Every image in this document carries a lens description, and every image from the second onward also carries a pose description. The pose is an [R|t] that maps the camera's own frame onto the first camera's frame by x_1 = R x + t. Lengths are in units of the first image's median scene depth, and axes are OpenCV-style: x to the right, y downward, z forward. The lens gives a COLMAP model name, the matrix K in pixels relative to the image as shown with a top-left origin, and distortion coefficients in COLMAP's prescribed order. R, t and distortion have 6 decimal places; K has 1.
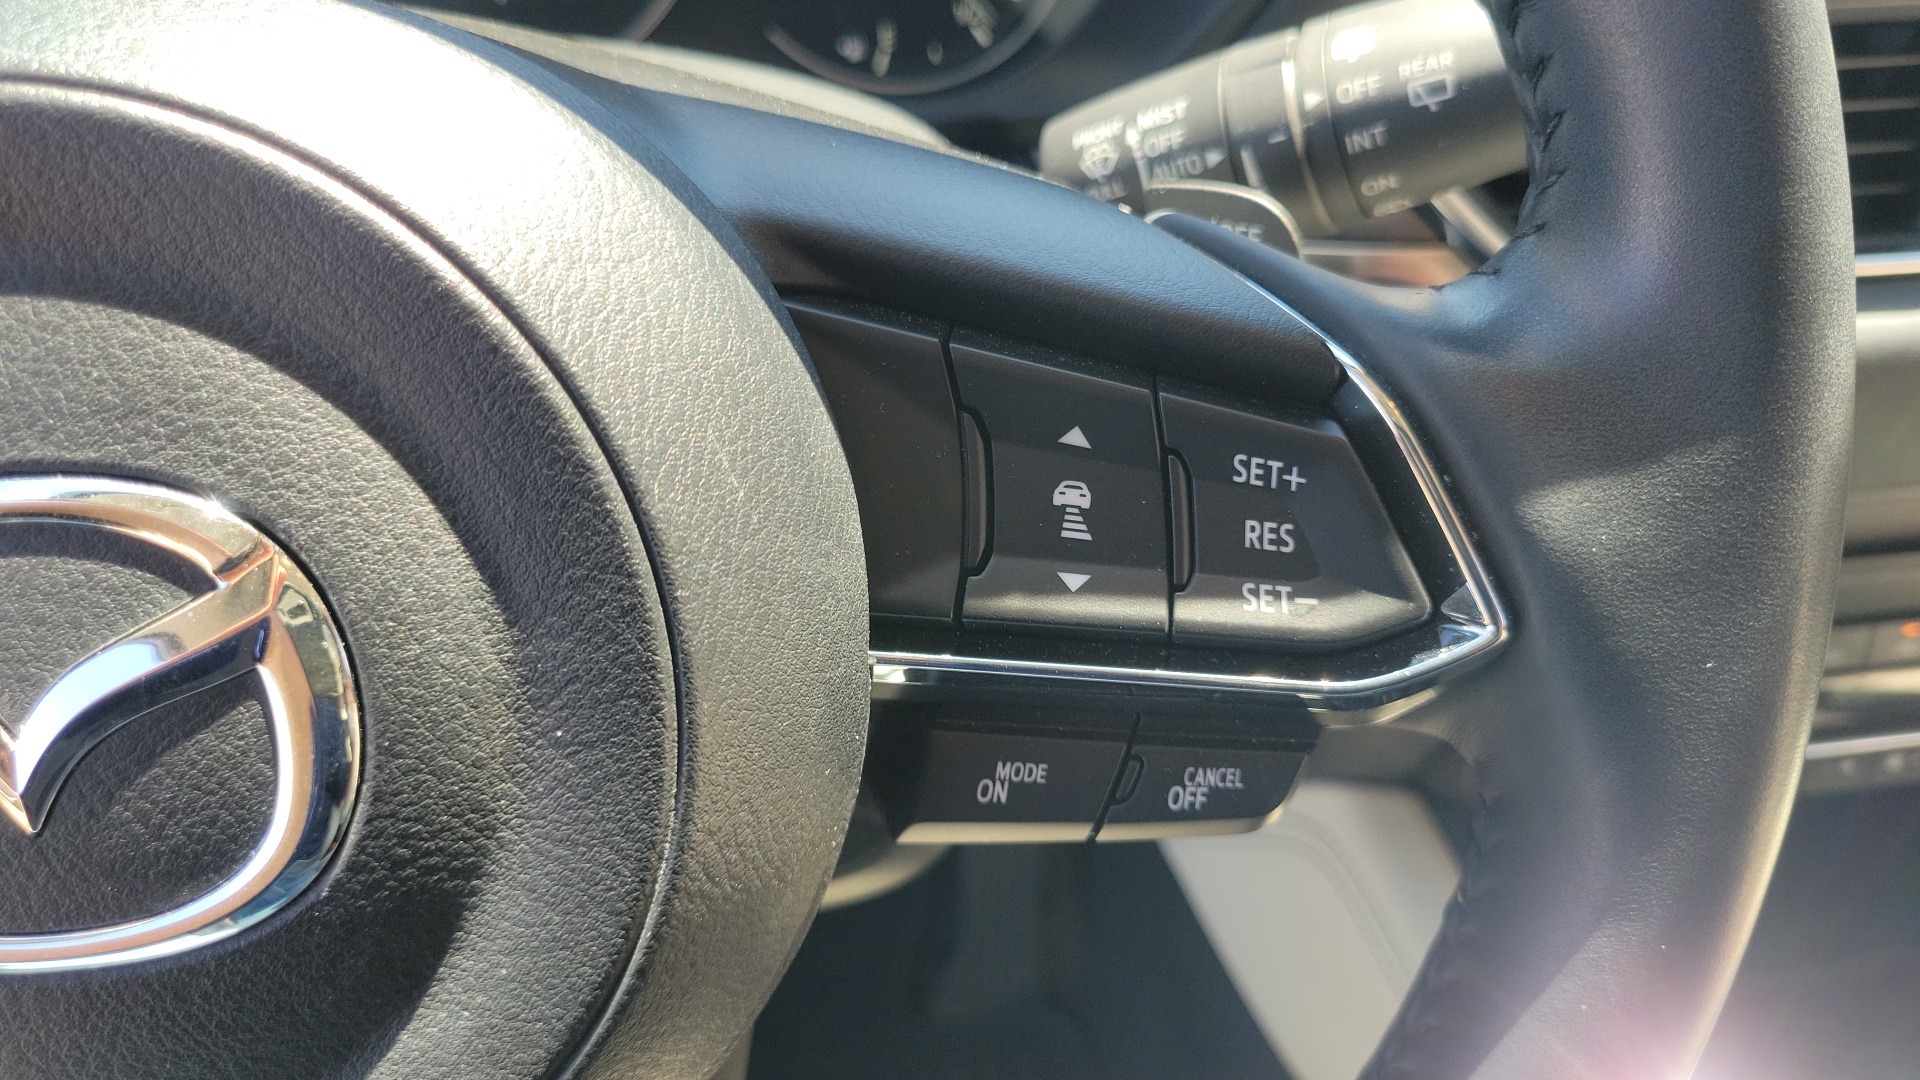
lens RADIAL K [[1528.7, 0, 960.9], [0, 1528.7, 541.0], [0, 0, 1]] dist [0.033102, -0.022964]
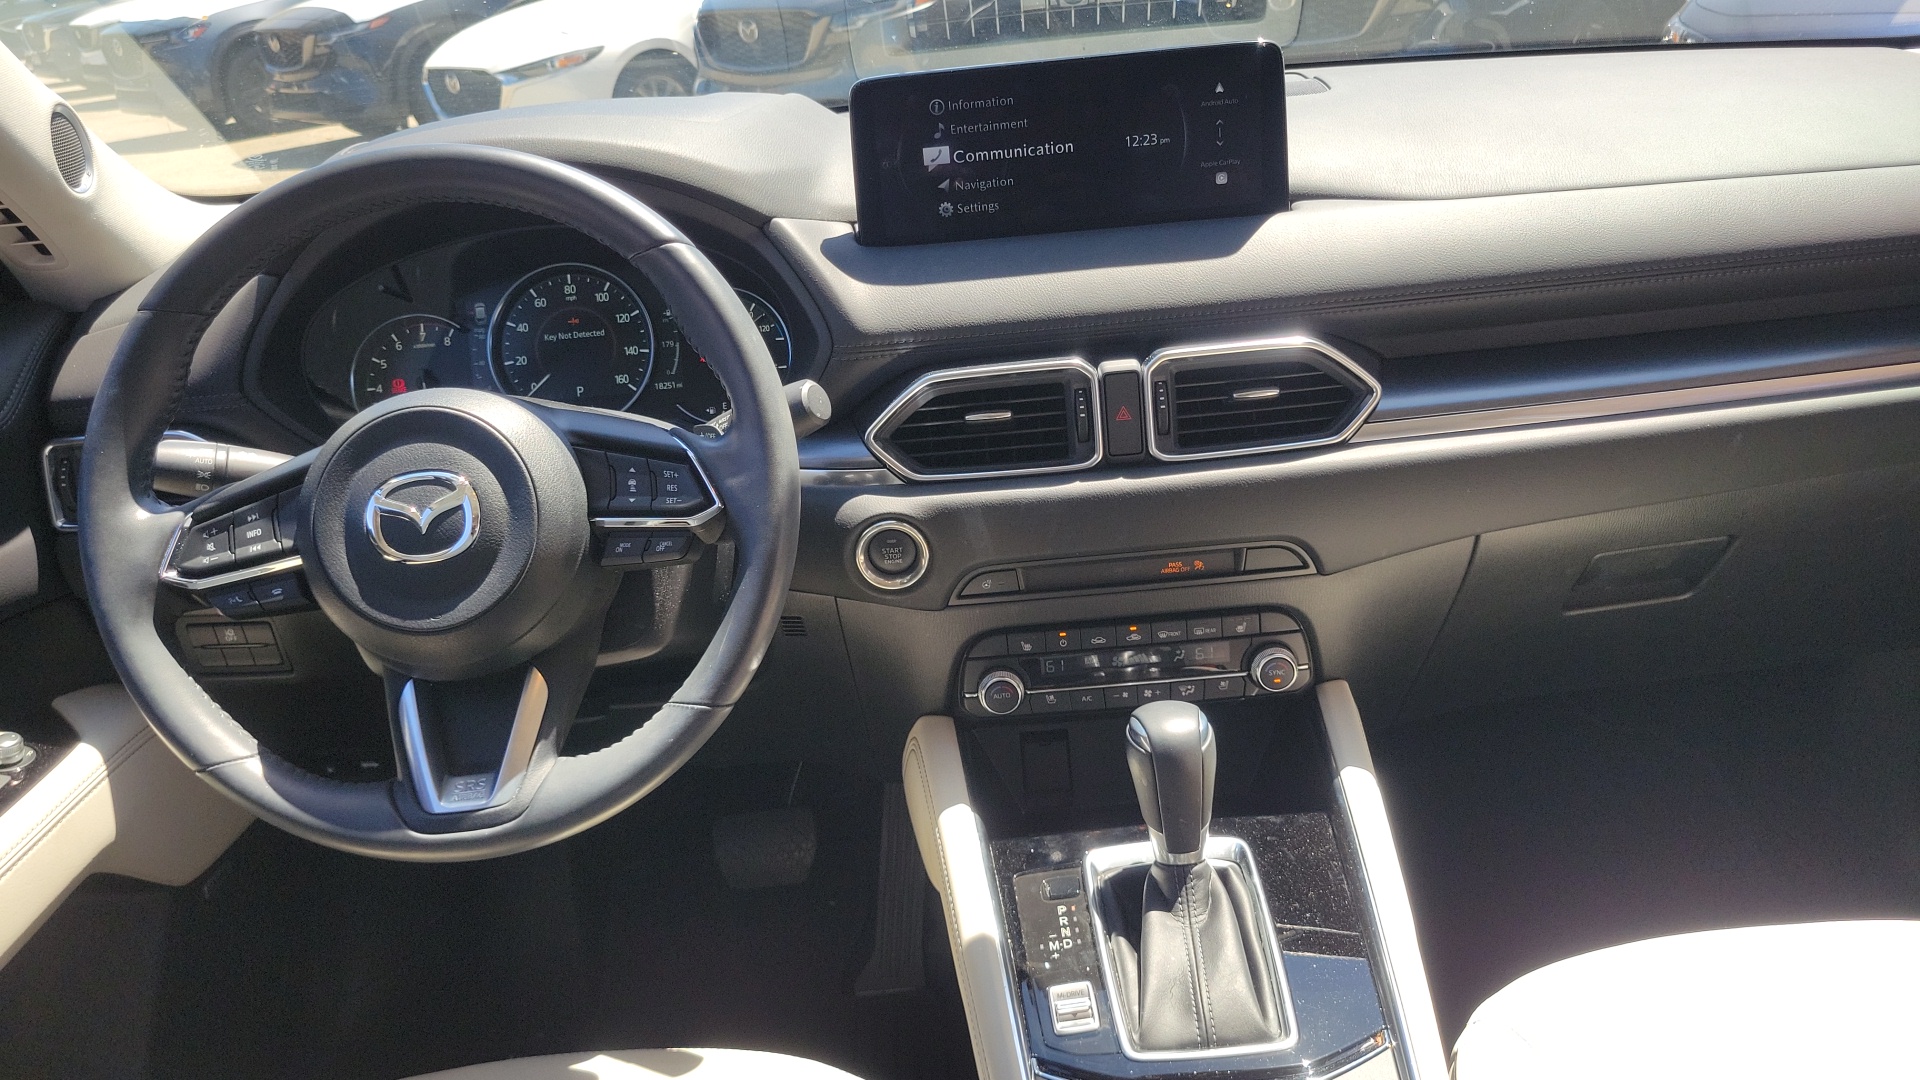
lens RADIAL K [[1528.7, 0, 973.9], [0, 1528.7, 540.7], [0, 0, 1]] dist [0.033102, -0.022964]
pose [[0.992327, -0.026226, -0.120827, 1.616611], [-0.003662, 0.970582, -0.240742, 1.206895], [0.123587, 0.239338, 0.963039, -3.250443]]
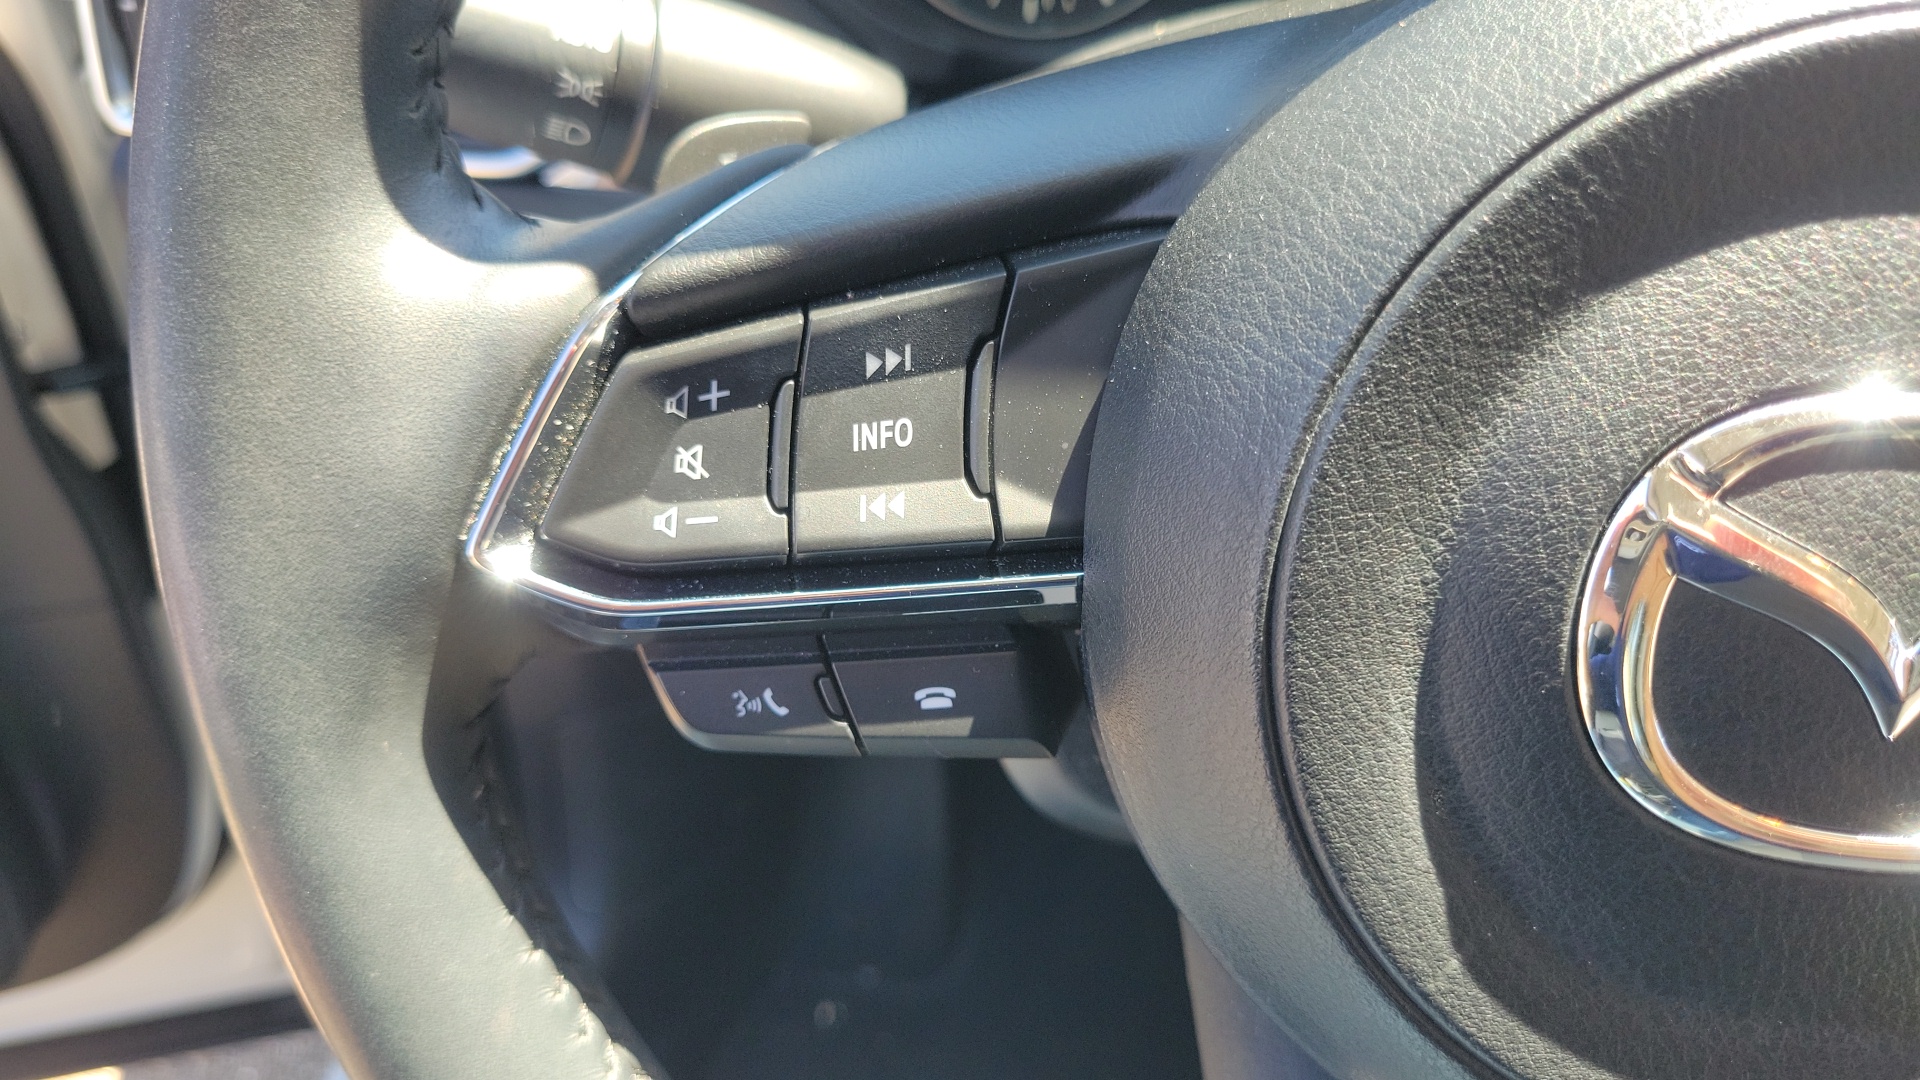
lens RADIAL K [[1528.7, 0, 958.0], [0, 1528.7, 548.2], [0, 0, 1]] dist [0.033102, -0.022964]
pose [[0.970092, 0.179953, -0.162905, -0.860390], [-0.174353, 0.983505, 0.048165, 0.095022], [0.168885, -0.018321, 0.985466, -0.074726]]
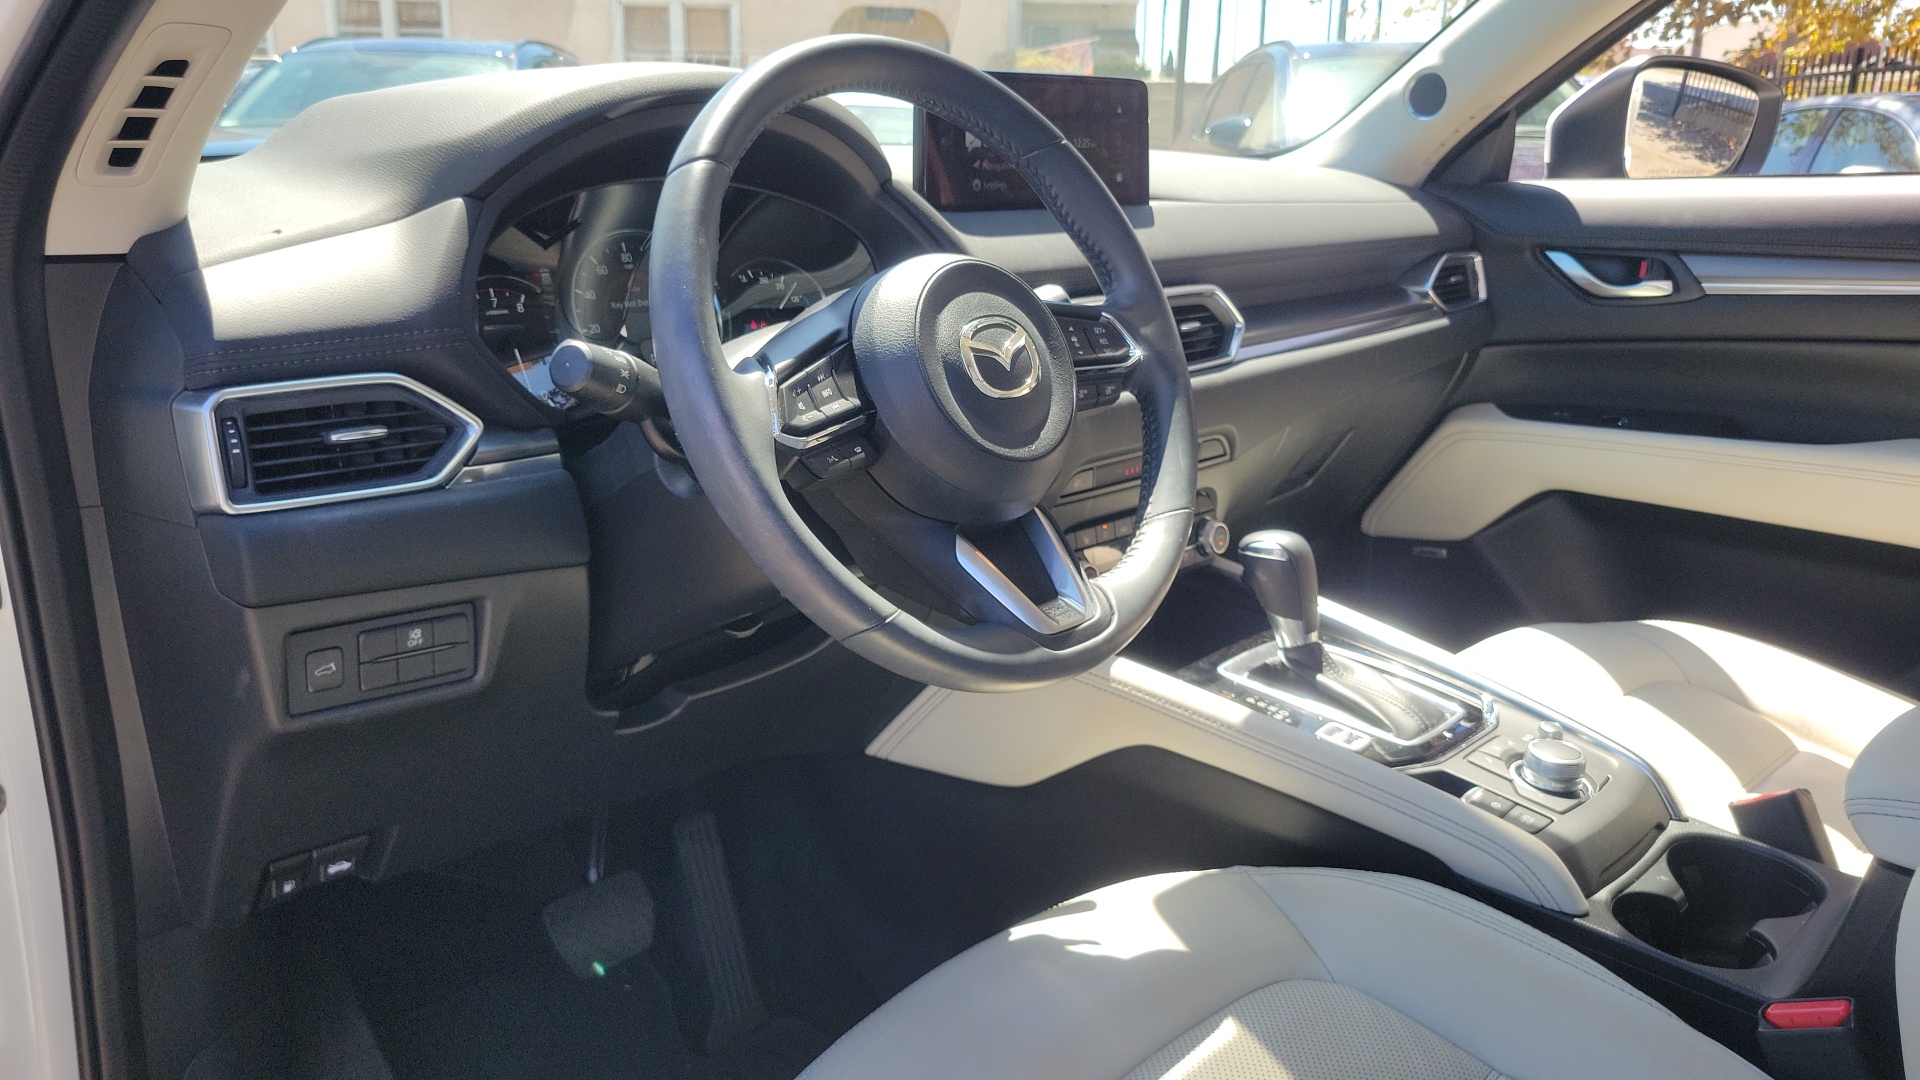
lens RADIAL K [[1528.7, 0, 974.4], [0, 1528.7, 531.0], [0, 0, 1]] dist [0.033102, -0.022964]
pose [[0.758048, -0.139822, 0.637034, -3.667657], [0.378244, 0.889960, -0.254761, 1.735414], [-0.531313, 0.434076, 0.727519, -2.358839]]
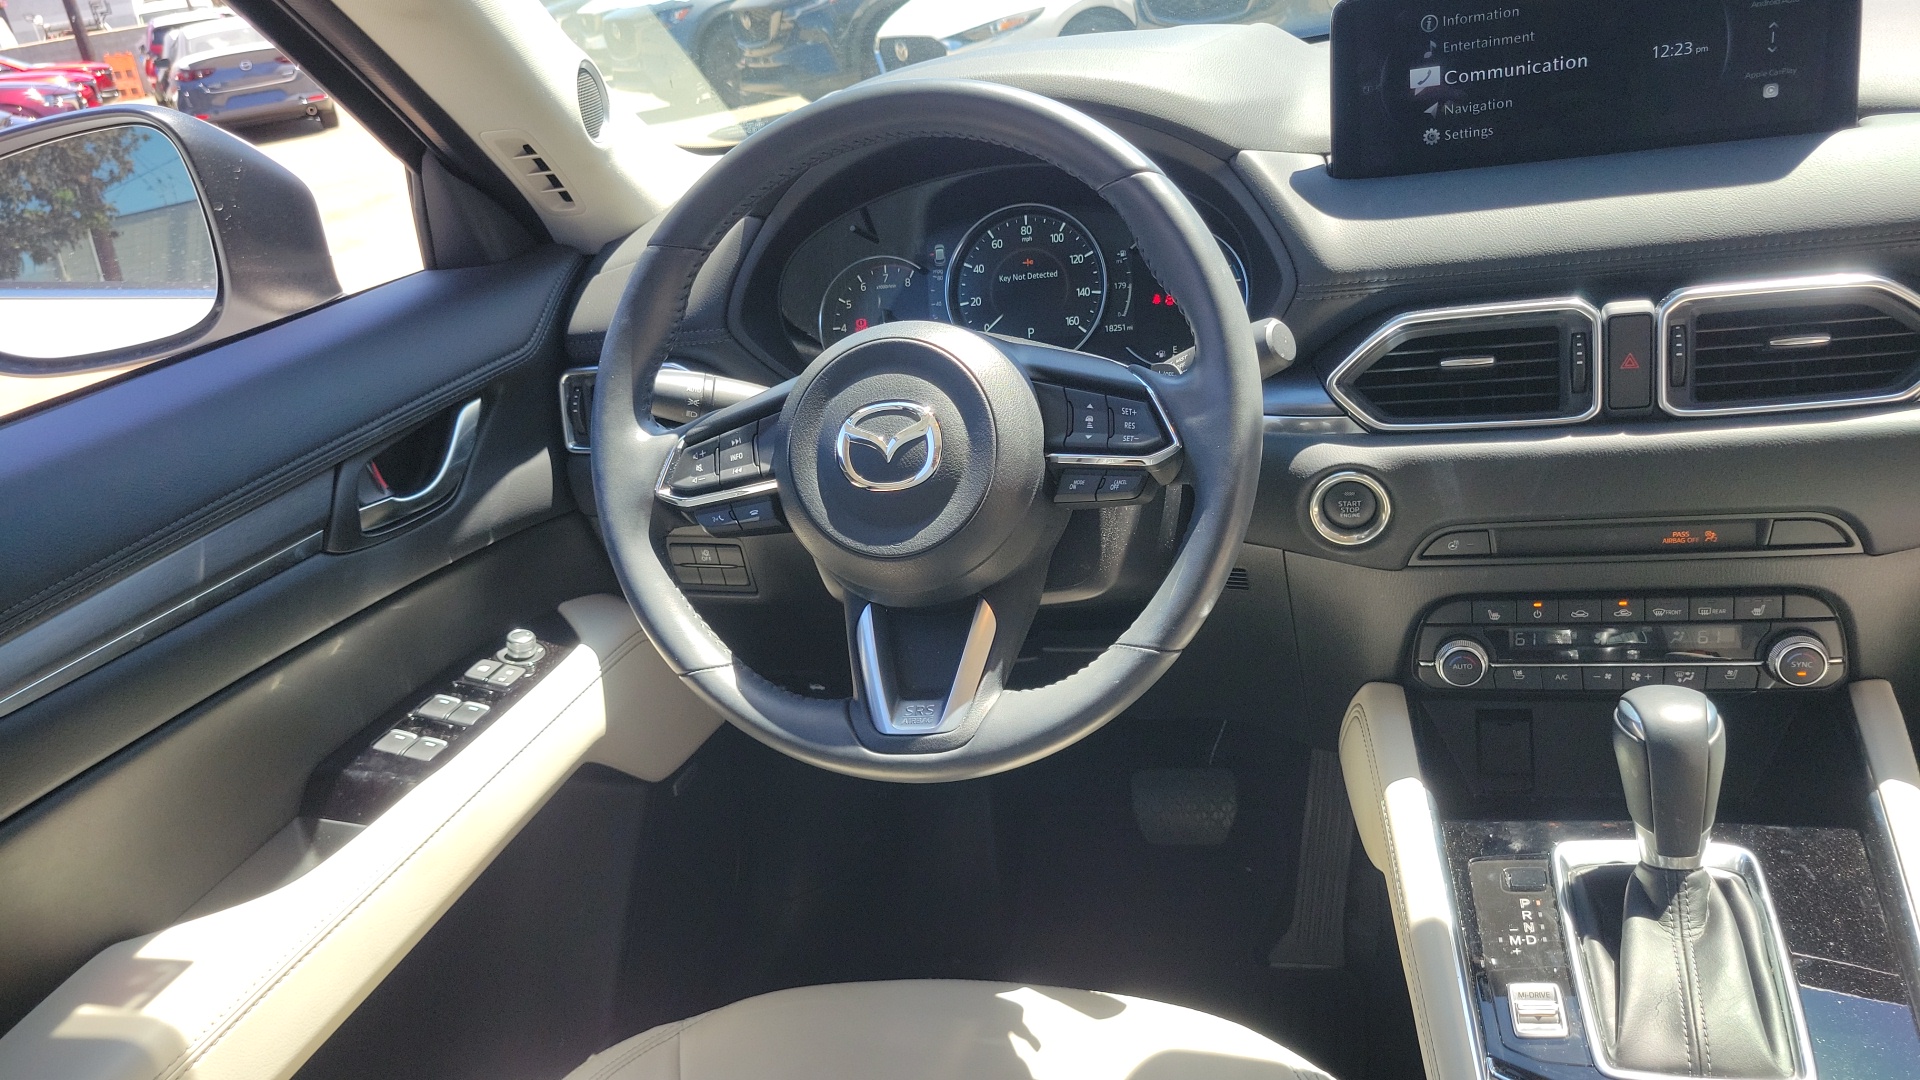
lens RADIAL K [[1528.7, 0, 927.6], [0, 1528.7, 557.3], [0, 0, 1]] dist [0.033102, -0.022964]
pose [[0.914583, 0.032350, -0.403102, 1.448235], [-0.117931, 0.974804, -0.189338, 1.246213], [0.386820, 0.220703, 0.895355, -3.137446]]
